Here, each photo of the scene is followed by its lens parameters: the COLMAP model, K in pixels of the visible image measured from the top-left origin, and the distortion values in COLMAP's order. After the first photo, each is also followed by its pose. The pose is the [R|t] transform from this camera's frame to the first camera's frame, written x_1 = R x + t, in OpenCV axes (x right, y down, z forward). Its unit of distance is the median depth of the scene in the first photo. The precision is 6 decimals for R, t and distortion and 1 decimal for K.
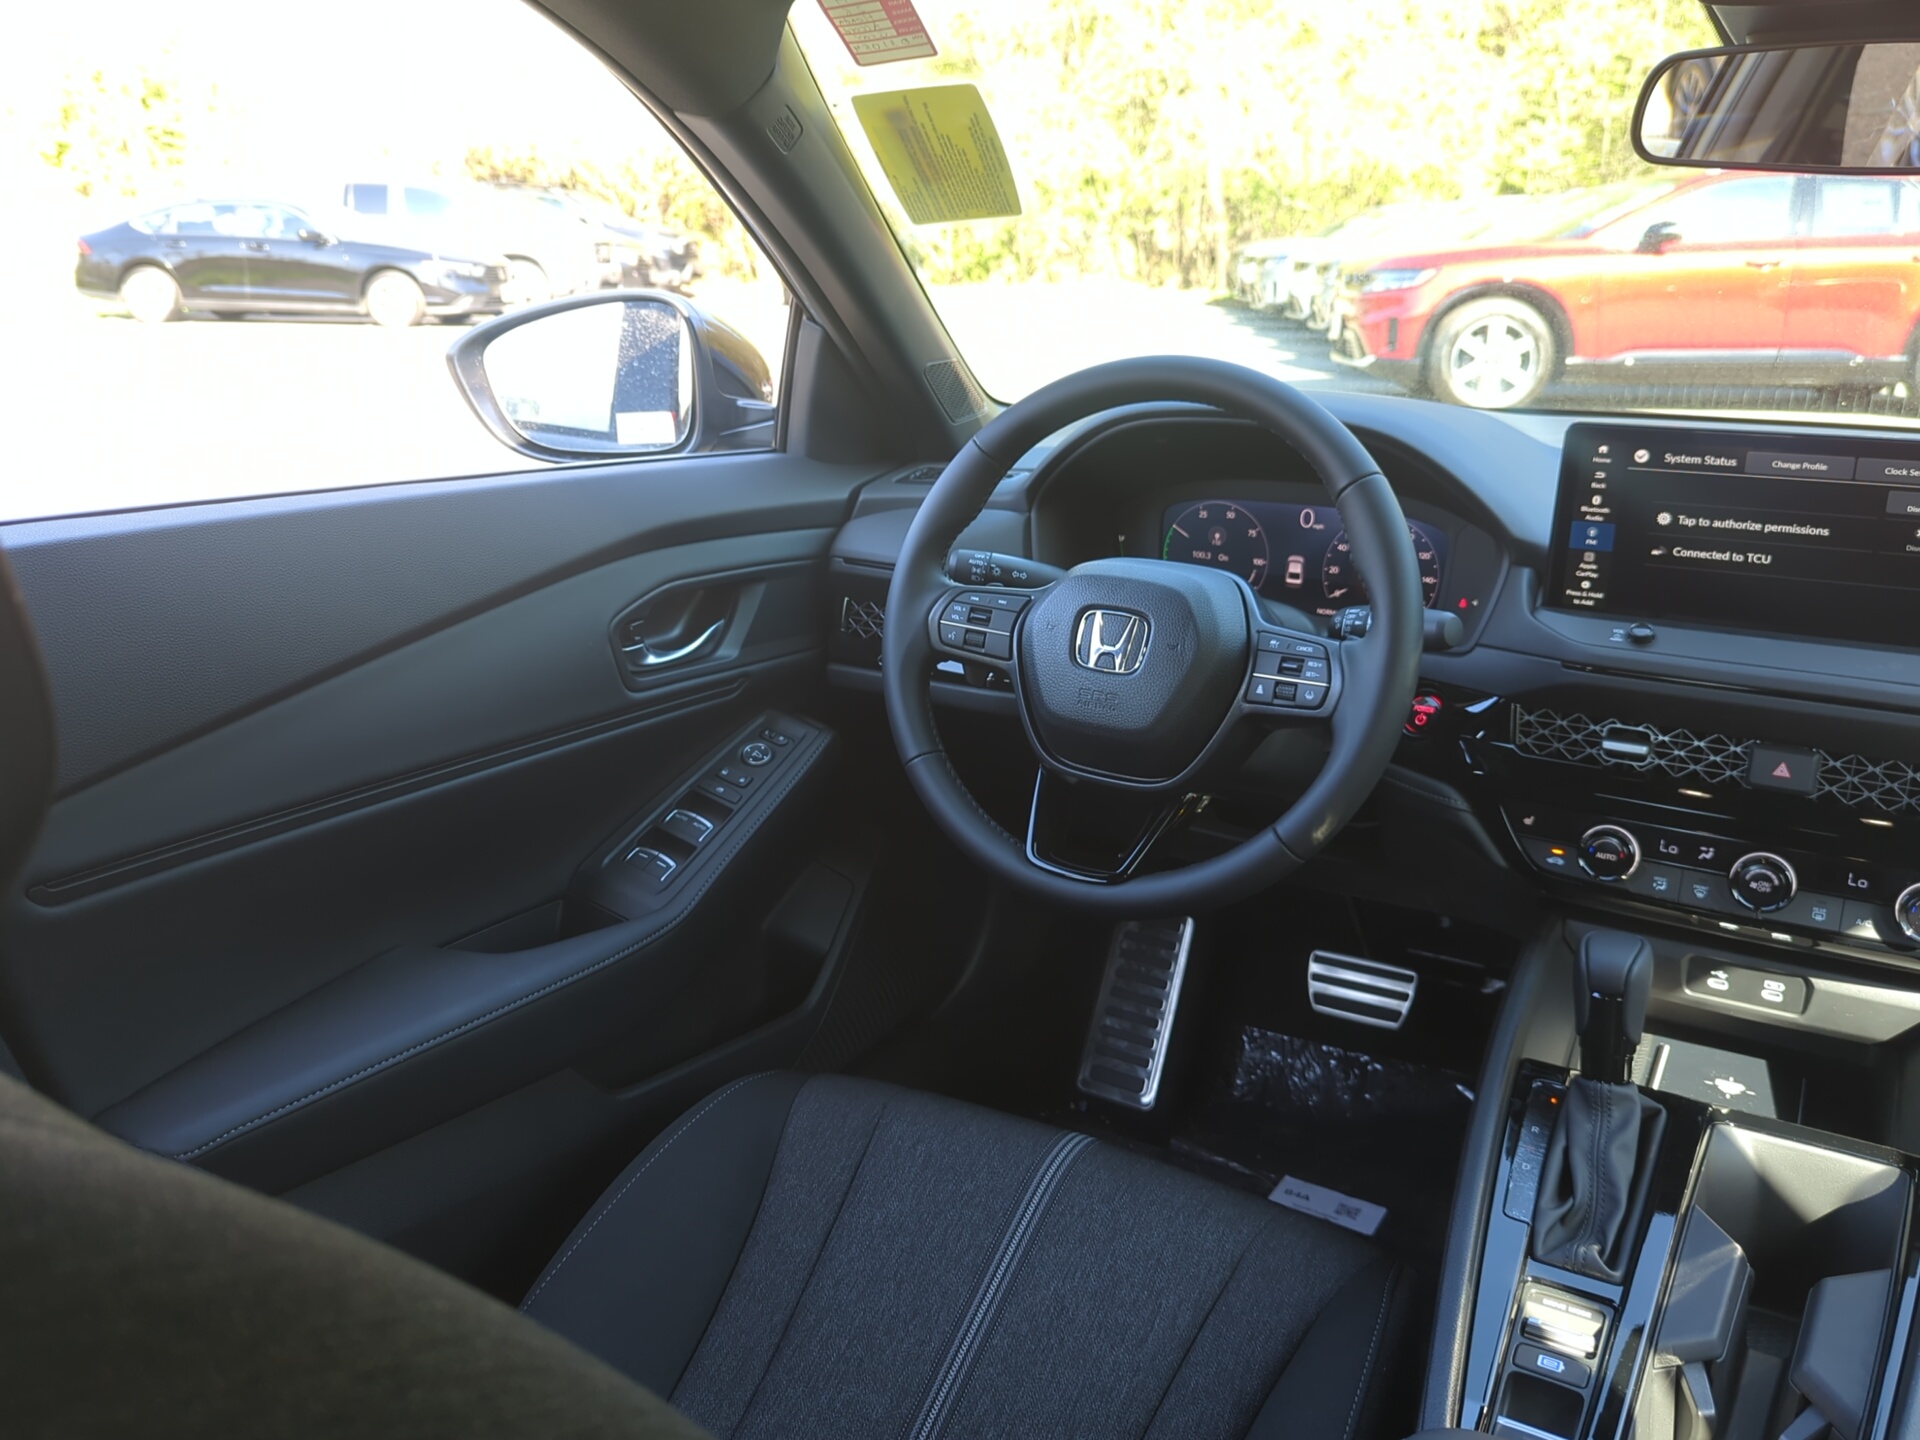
lens RADIAL K [[1558.9, 0, 975.1], [0, 1558.9, 694.9], [0, 0, 1]] dist [0.060075, -0.062987]
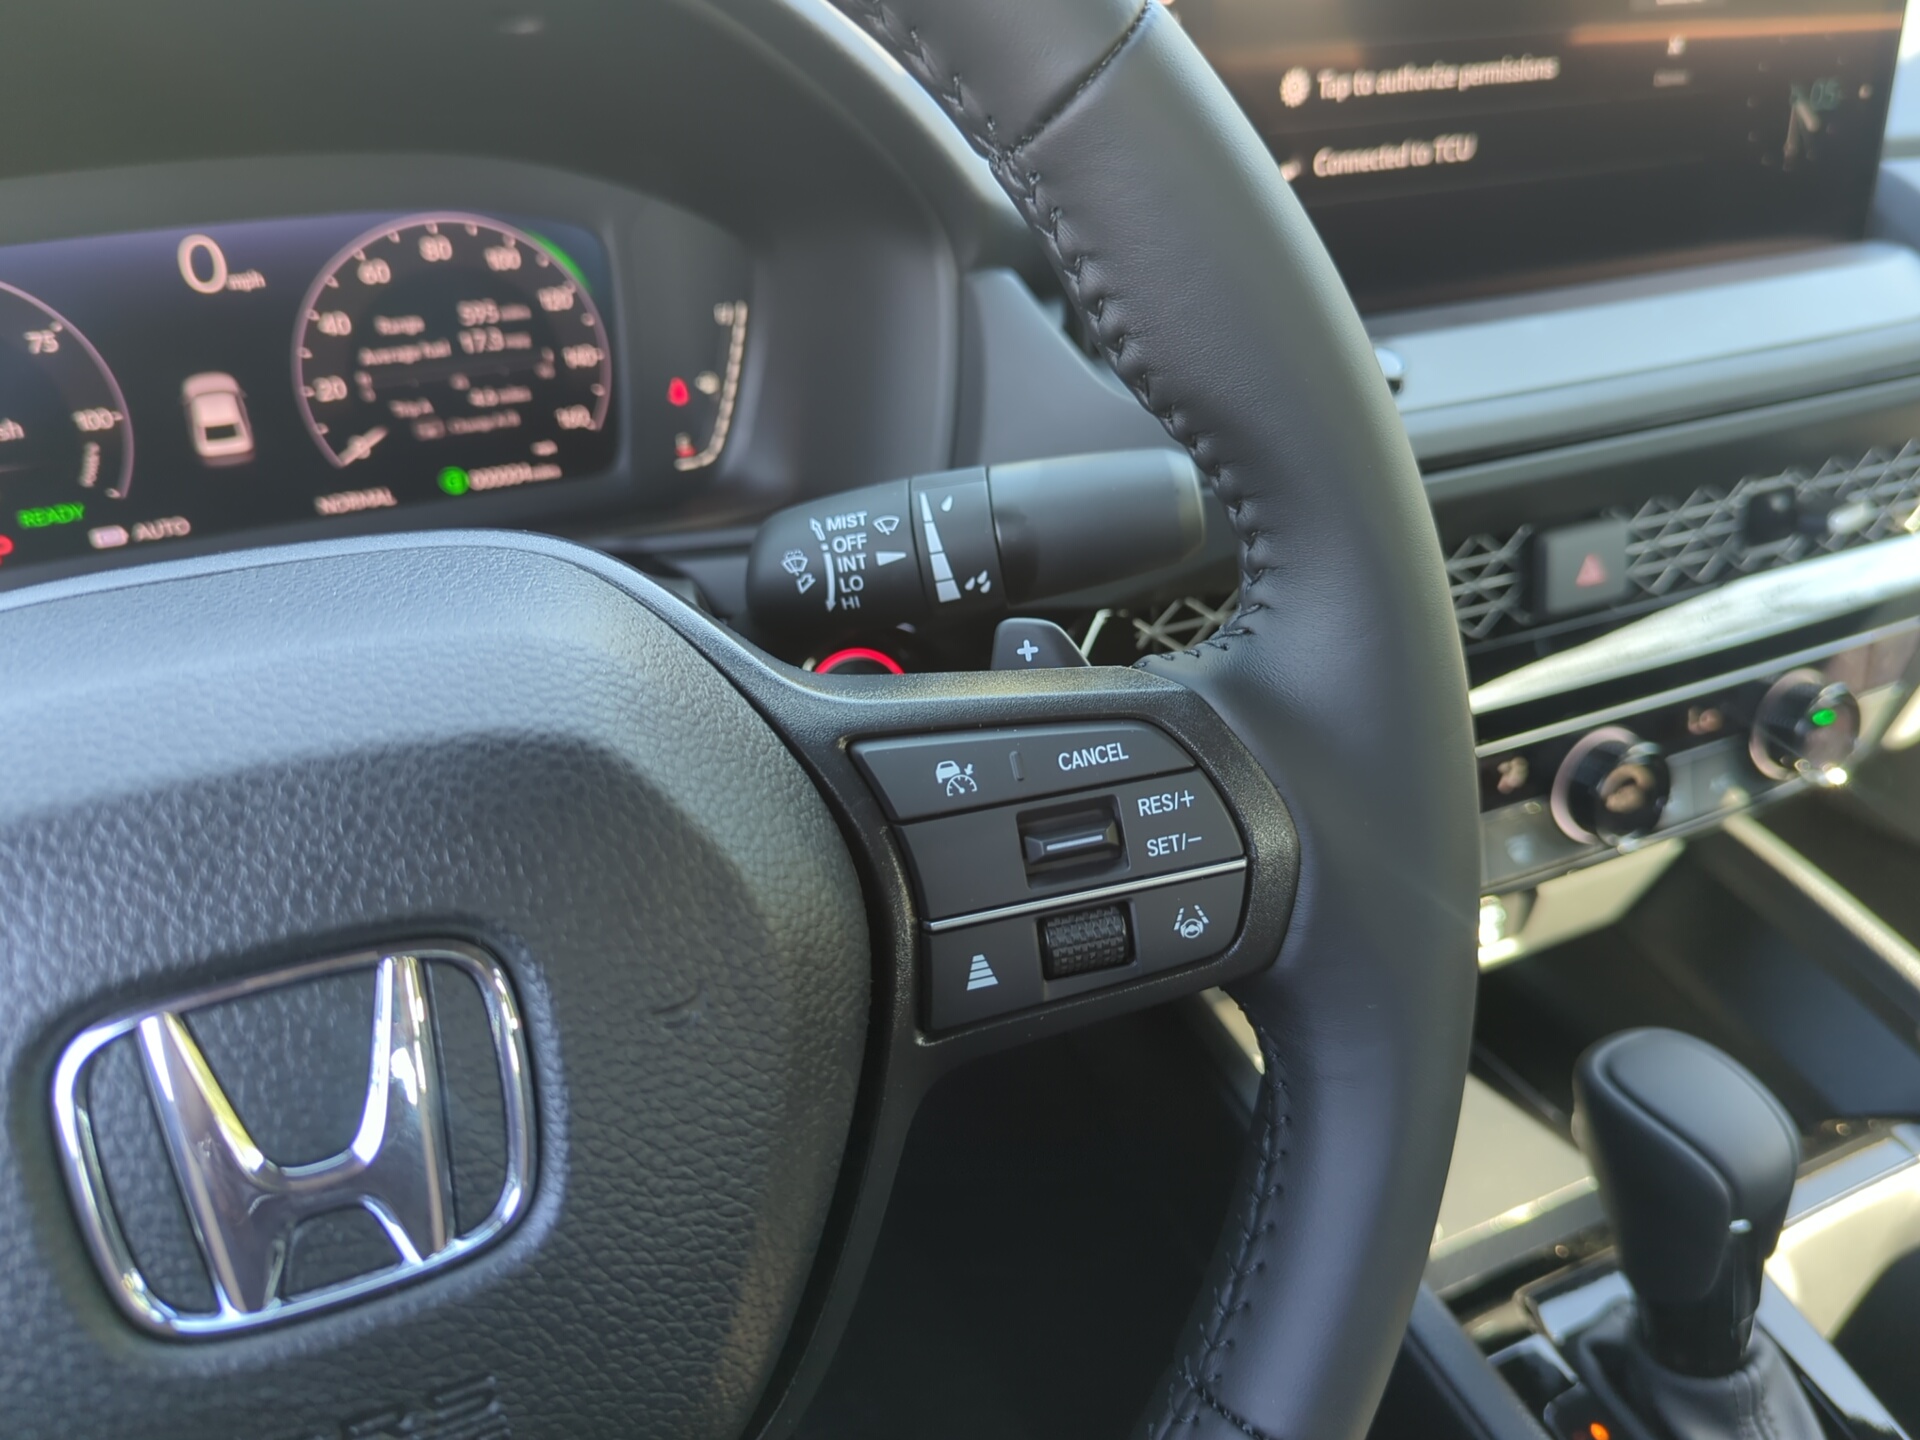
lens RADIAL K [[1558.9, 0, 953.2], [0, 1558.9, 683.4], [0, 0, 1]] dist [0.060075, -0.062987]
pose [[0.569651, -0.392012, 0.722374, 0.018339], [0.246230, 0.919951, 0.305058, -0.110315], [-0.784135, 0.004093, 0.620576, 0.771815]]
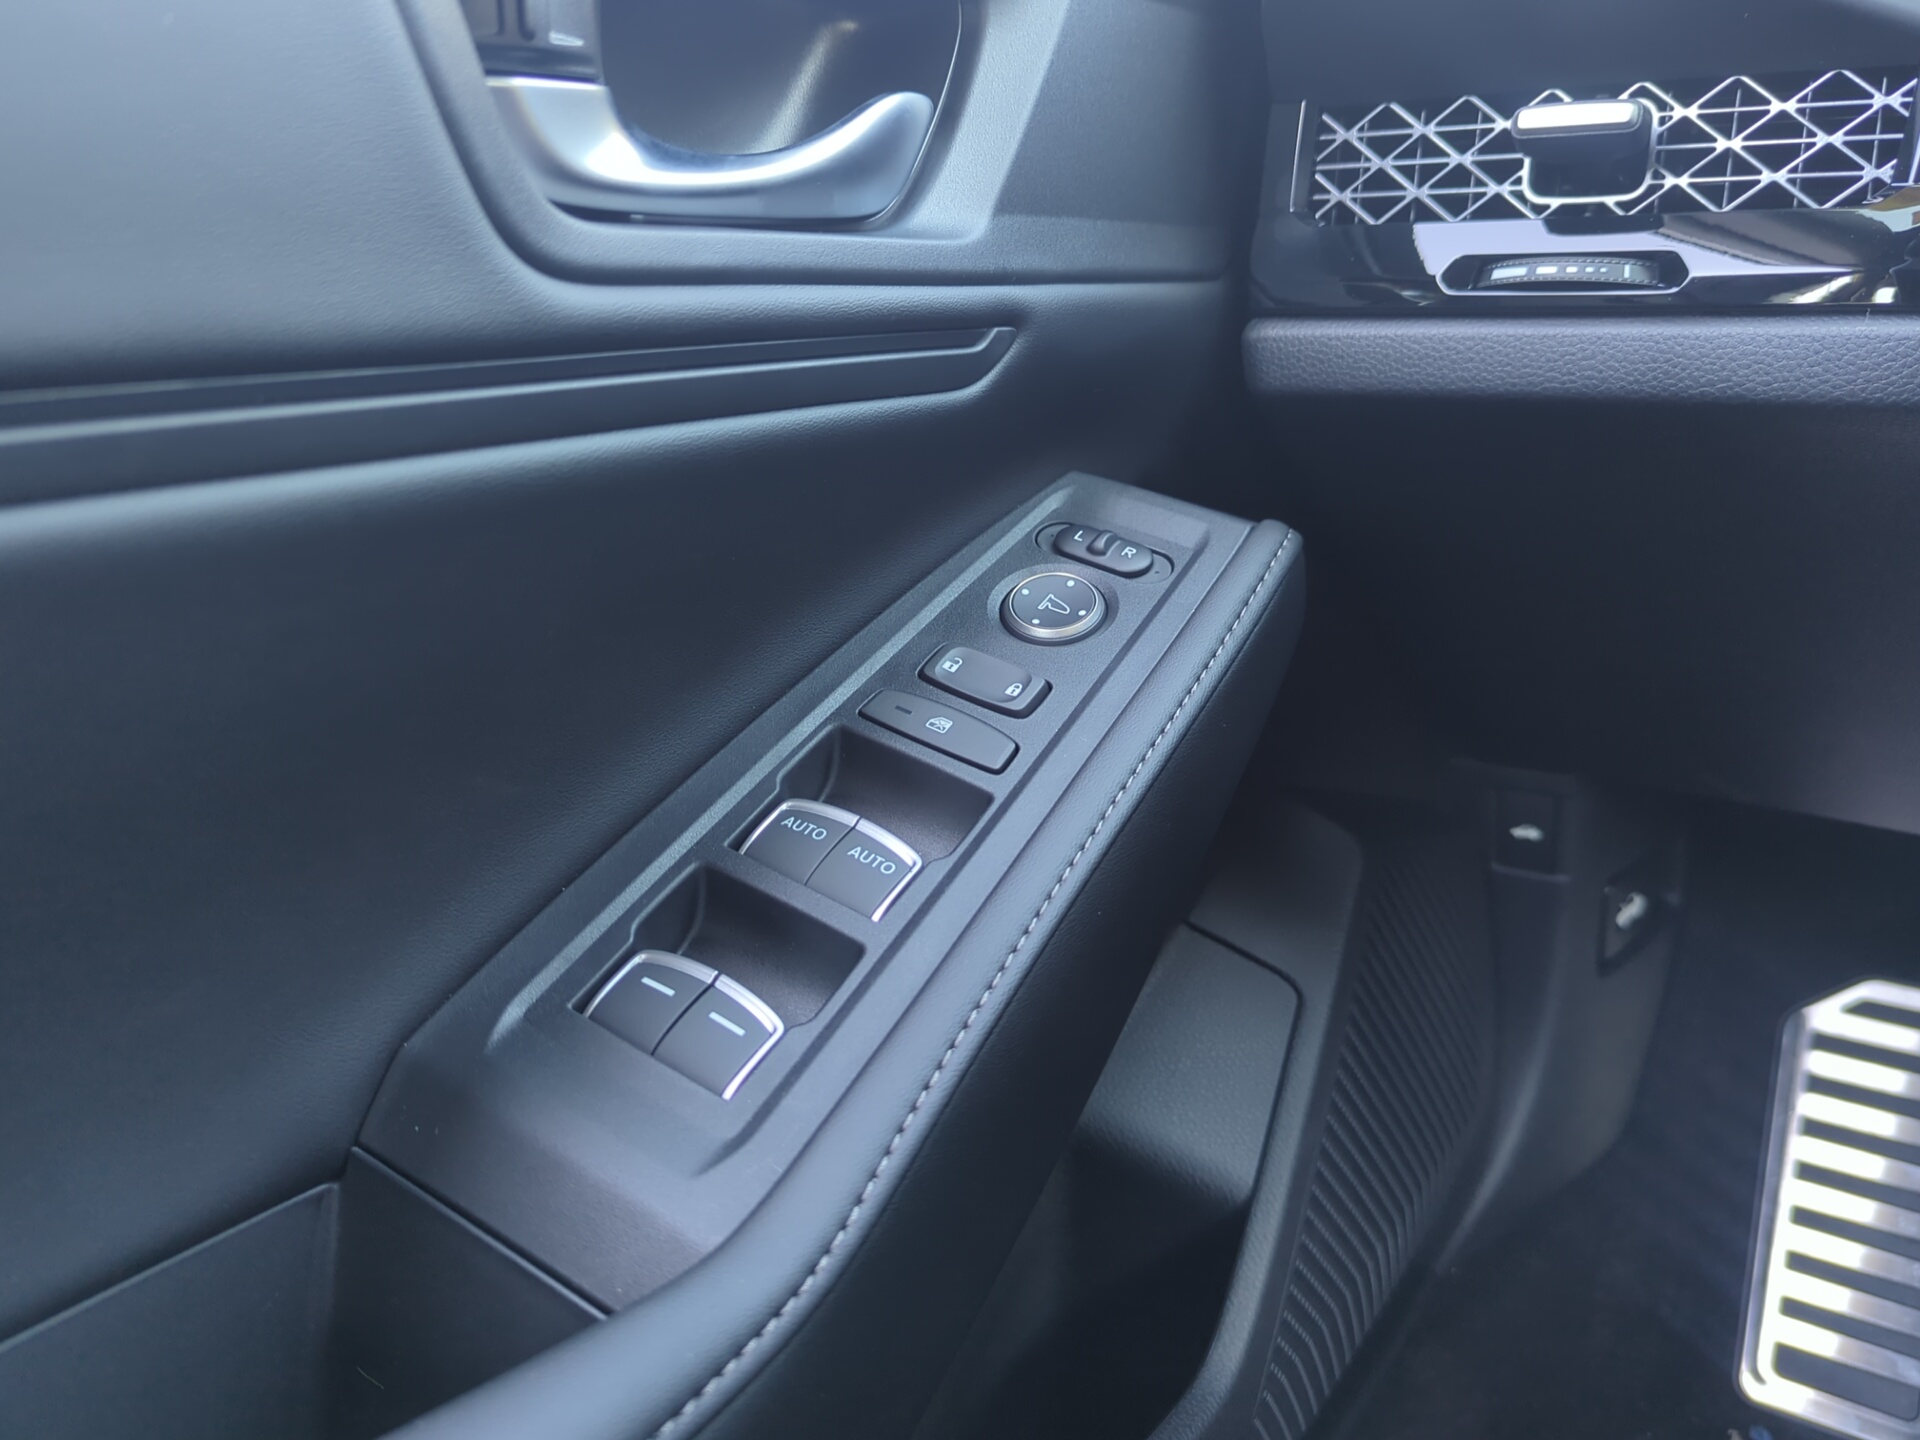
lens RADIAL K [[1558.9, 0, 999.0], [0, 1558.9, 712.7], [0, 0, 1]] dist [0.060075, -0.062987]
pose [[0.994908, -0.036025, -0.094125, -0.147475], [0.038764, 0.998872, 0.027435, 0.059794], [0.093031, -0.030944, 0.995182, 0.844041]]
